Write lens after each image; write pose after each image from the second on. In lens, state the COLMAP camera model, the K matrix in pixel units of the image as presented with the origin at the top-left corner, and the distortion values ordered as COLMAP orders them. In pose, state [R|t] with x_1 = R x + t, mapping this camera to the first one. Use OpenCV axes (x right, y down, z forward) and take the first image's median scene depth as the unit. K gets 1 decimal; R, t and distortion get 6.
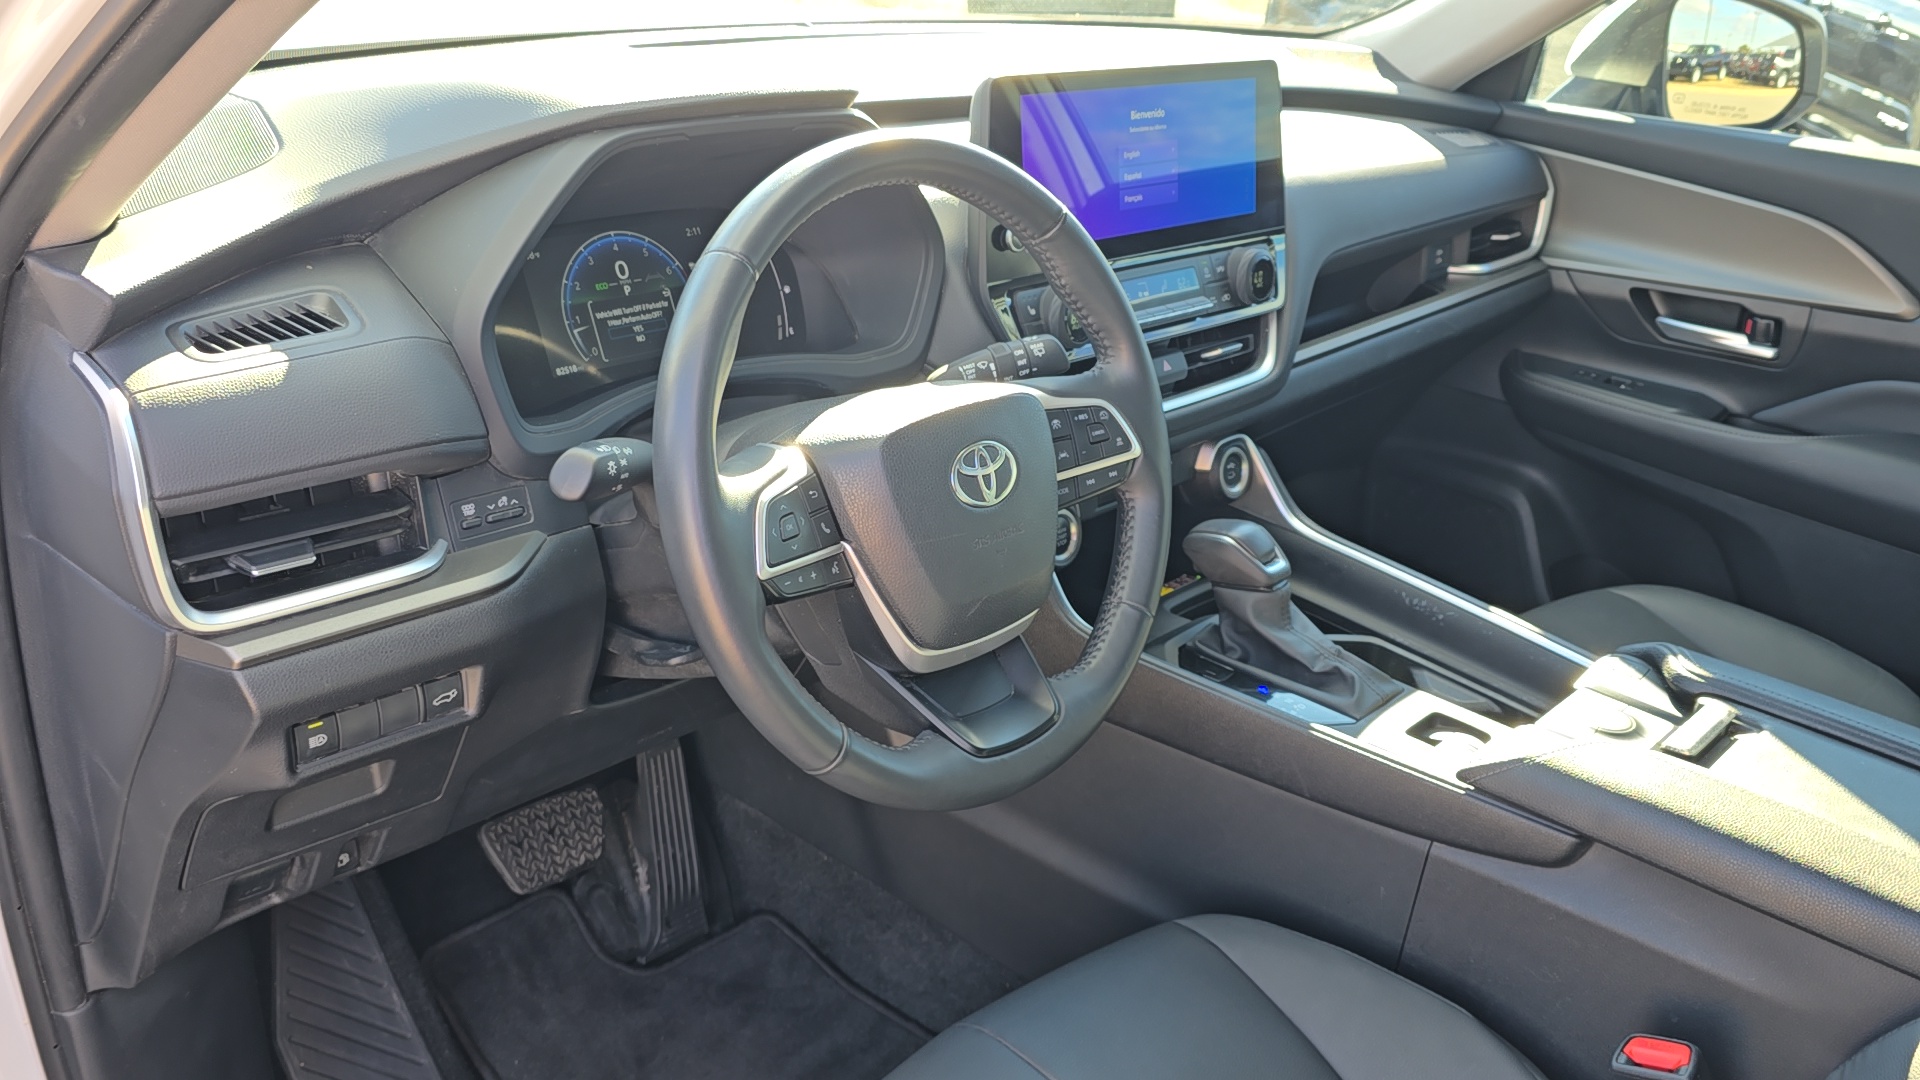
lens RADIAL K [[1595.7, 0, 958.5], [0, 1595.7, 549.4], [0, 0, 1]] dist [0.006674, 0.008197]
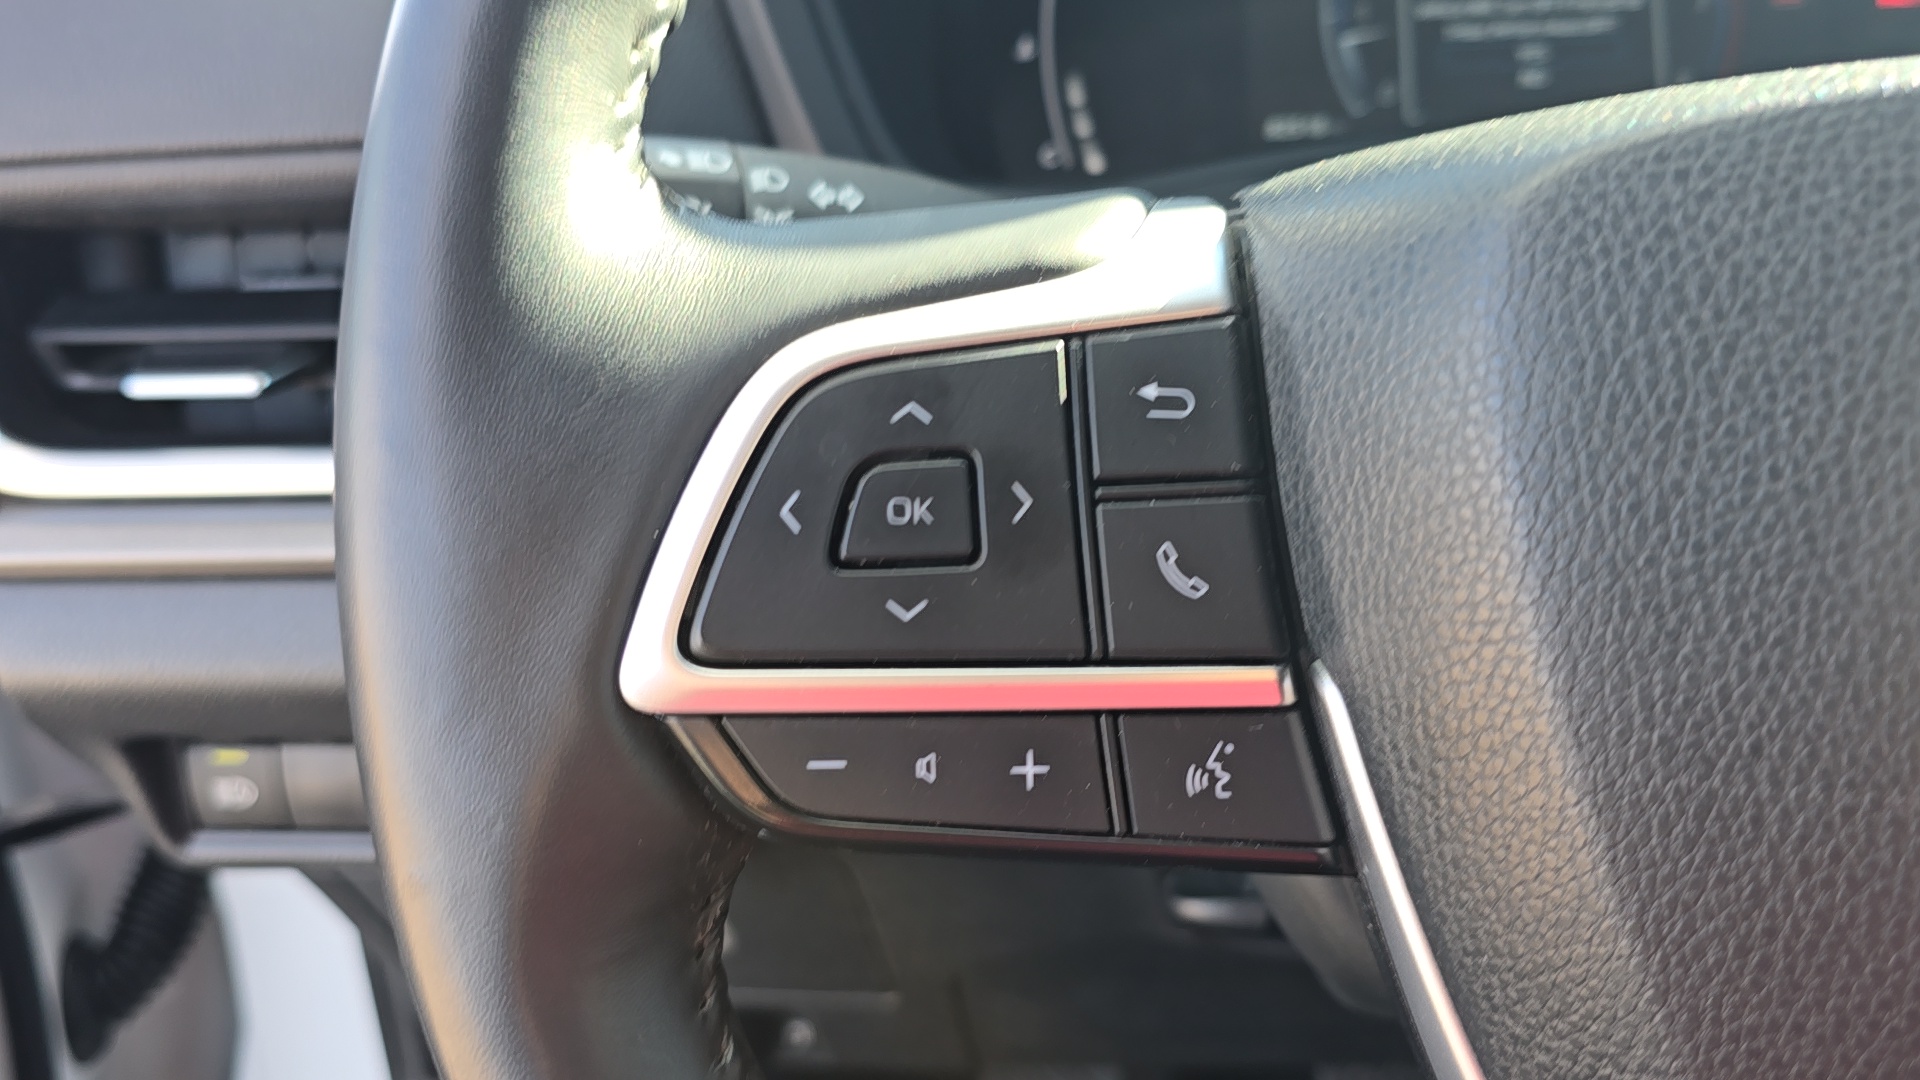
lens RADIAL K [[1658.9, 0, 1008.2], [0, 1658.9, 586.6], [0, 0, 1]] dist [-0.015665, -0.019946]
pose [[0.618124, 0.217183, -0.755482, 0.051297], [-0.230585, 0.968893, 0.089872, -0.020092], [0.751500, 0.118651, 0.648975, 0.662722]]
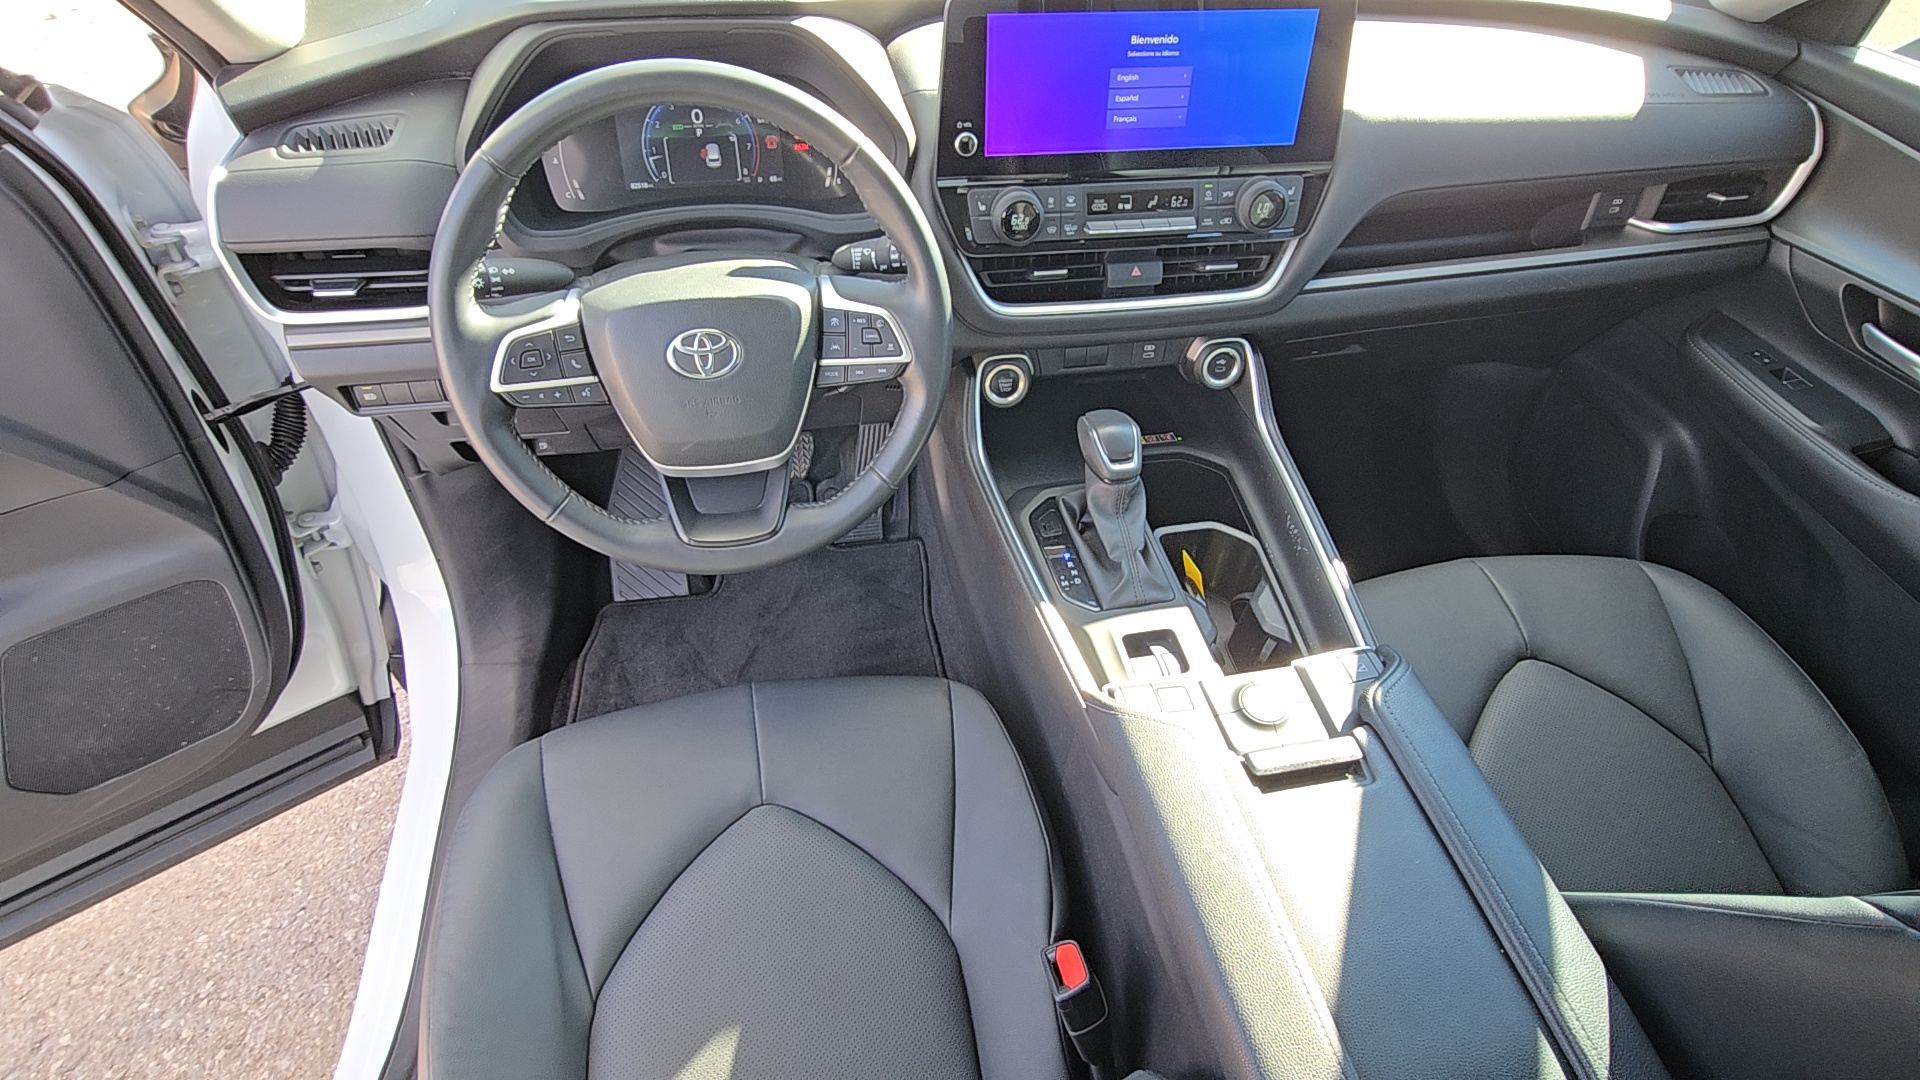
lens RADIAL K [[967.6, 0, 968.7], [0, 967.6, 538.5], [0, 0, 1]] dist [0.002326, 0.000857]
pose [[0.813084, 0.377748, -0.442945, 0.497197], [-0.215175, 0.902012, 0.374264, -0.210220], [0.540919, -0.208997, 0.814694, 0.361049]]
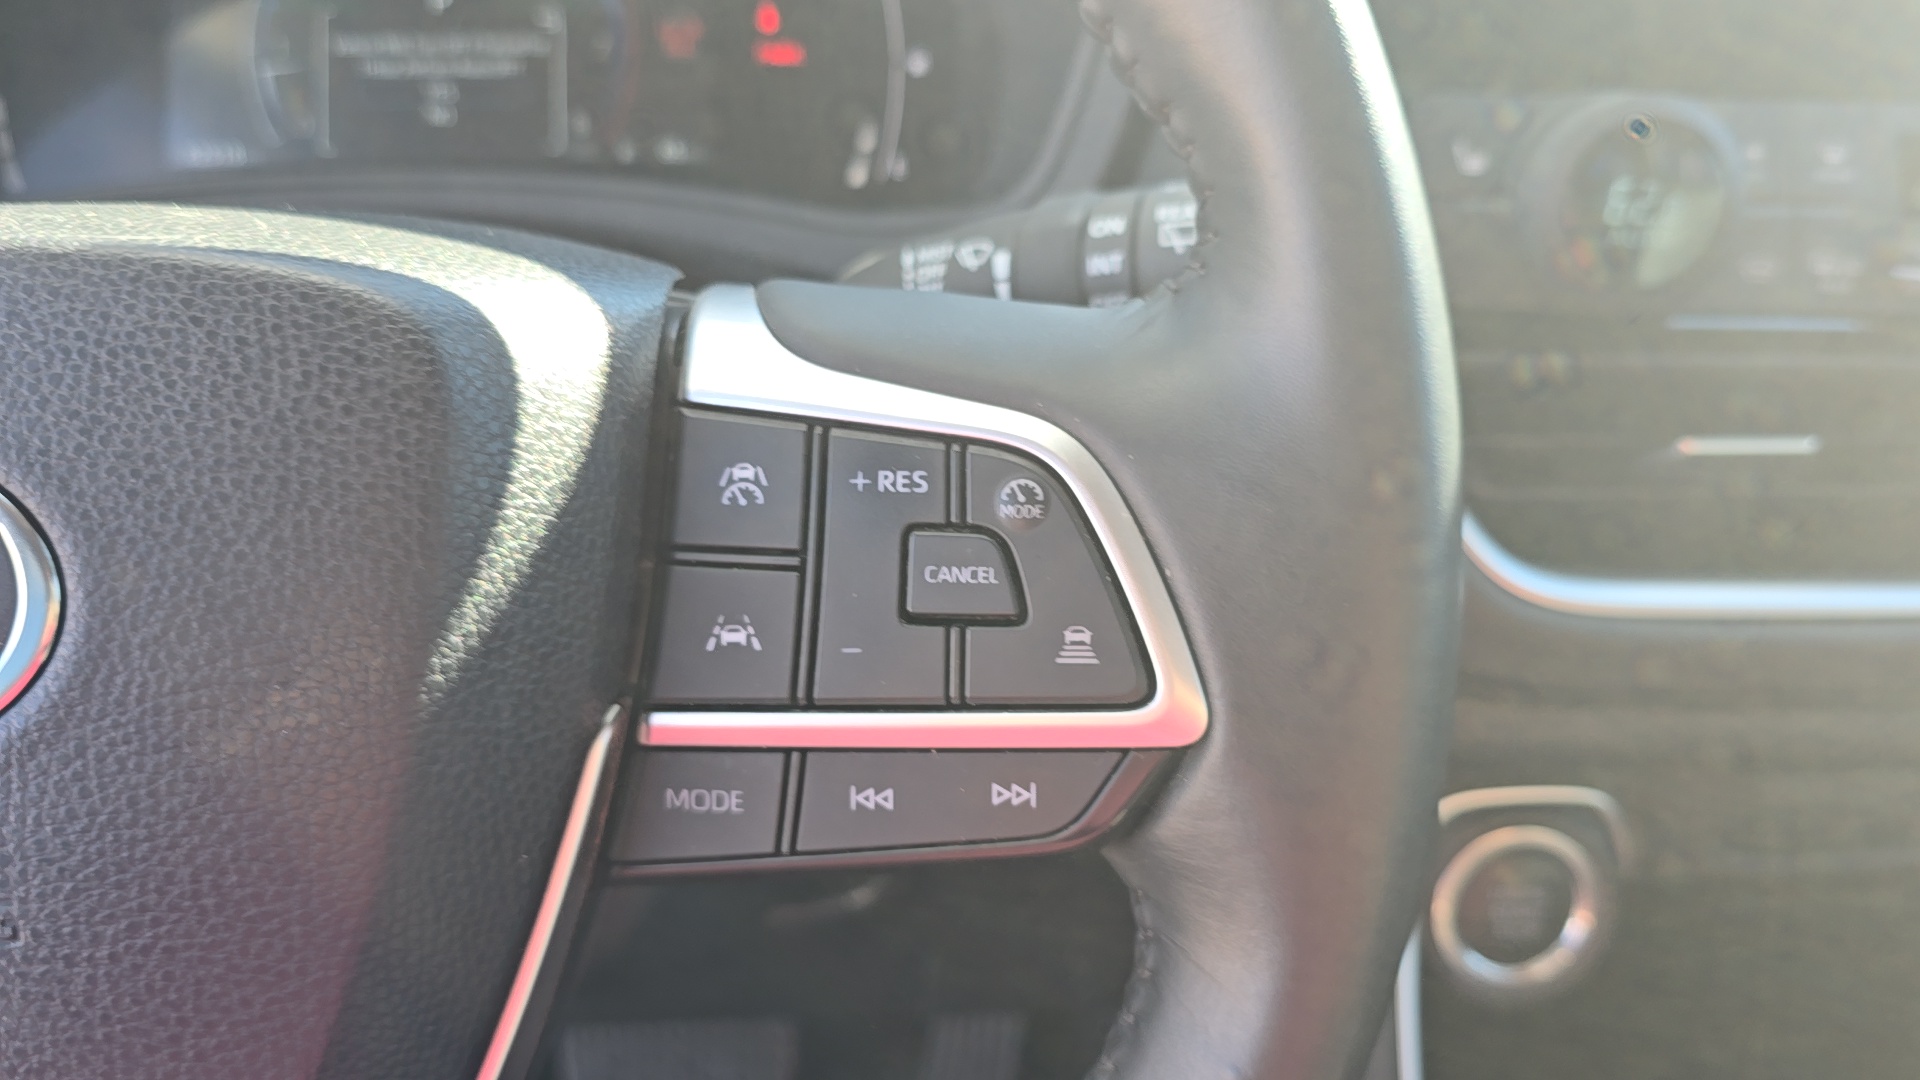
lens RADIAL K [[1671.8, 0, 971.1], [0, 1671.8, 558.8], [0, 0, 1]] dist [-0.006719, -0.000447]
pose [[0.739101, 0.221320, -0.636197, 0.202865], [-0.235326, 0.969808, 0.063987, -0.081489], [0.631151, 0.102421, 0.768869, 0.769390]]
